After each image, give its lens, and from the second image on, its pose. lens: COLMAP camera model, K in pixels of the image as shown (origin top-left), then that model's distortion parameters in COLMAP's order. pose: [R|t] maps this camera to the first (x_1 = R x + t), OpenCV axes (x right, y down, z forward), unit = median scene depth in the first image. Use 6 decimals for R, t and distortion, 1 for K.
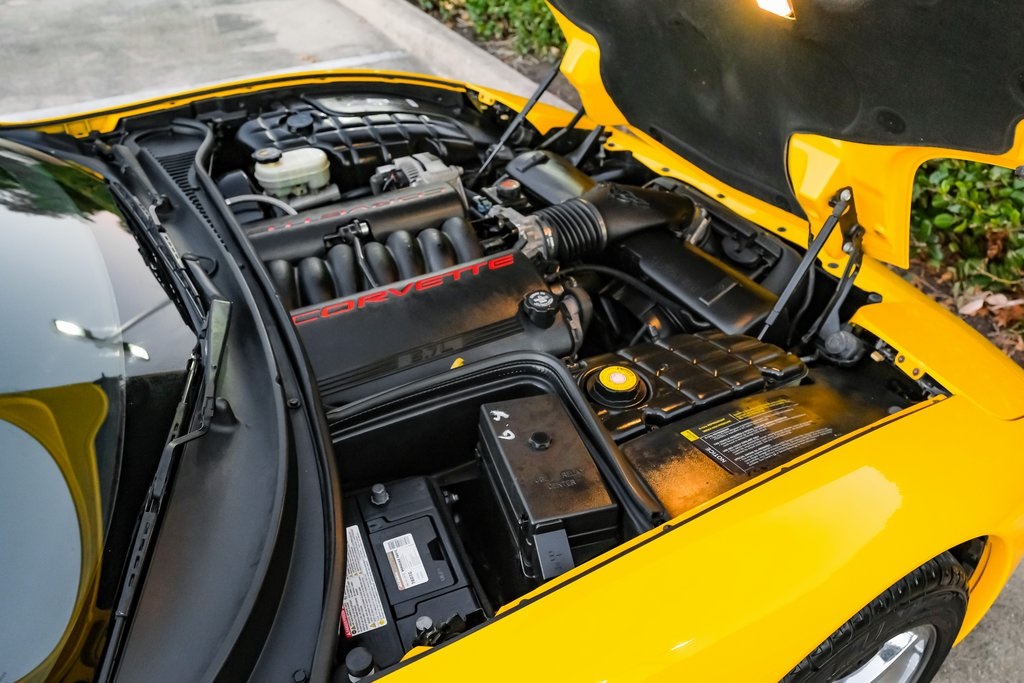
lens RADIAL K [[788.6, 0, 512.0], [0, 788.6, 341.5], [0, 0, 1]] dist [-0.015775, 0.004362]
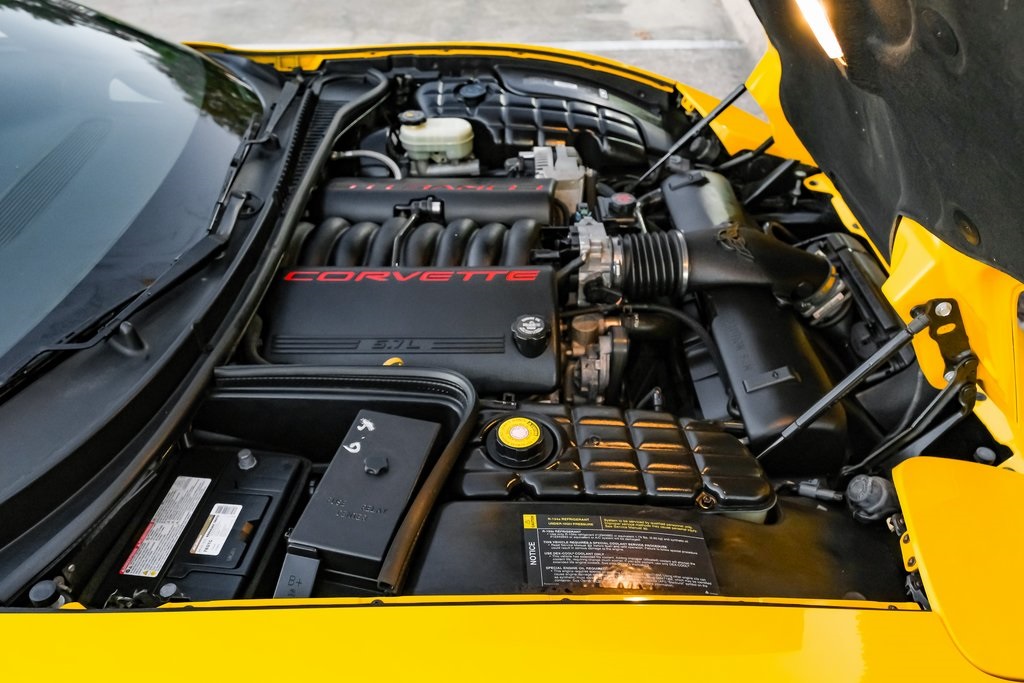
lens RADIAL K [[804.3, 0, 512.0], [0, 804.3, 341.5], [0, 0, 1]] dist [-0.015606, -0.004368]
pose [[0.874015, 0.292949, -0.387657, 0.284975], [-0.285912, 0.955143, 0.077173, -0.075248], [0.392876, 0.043386, 0.918567, 0.105104]]
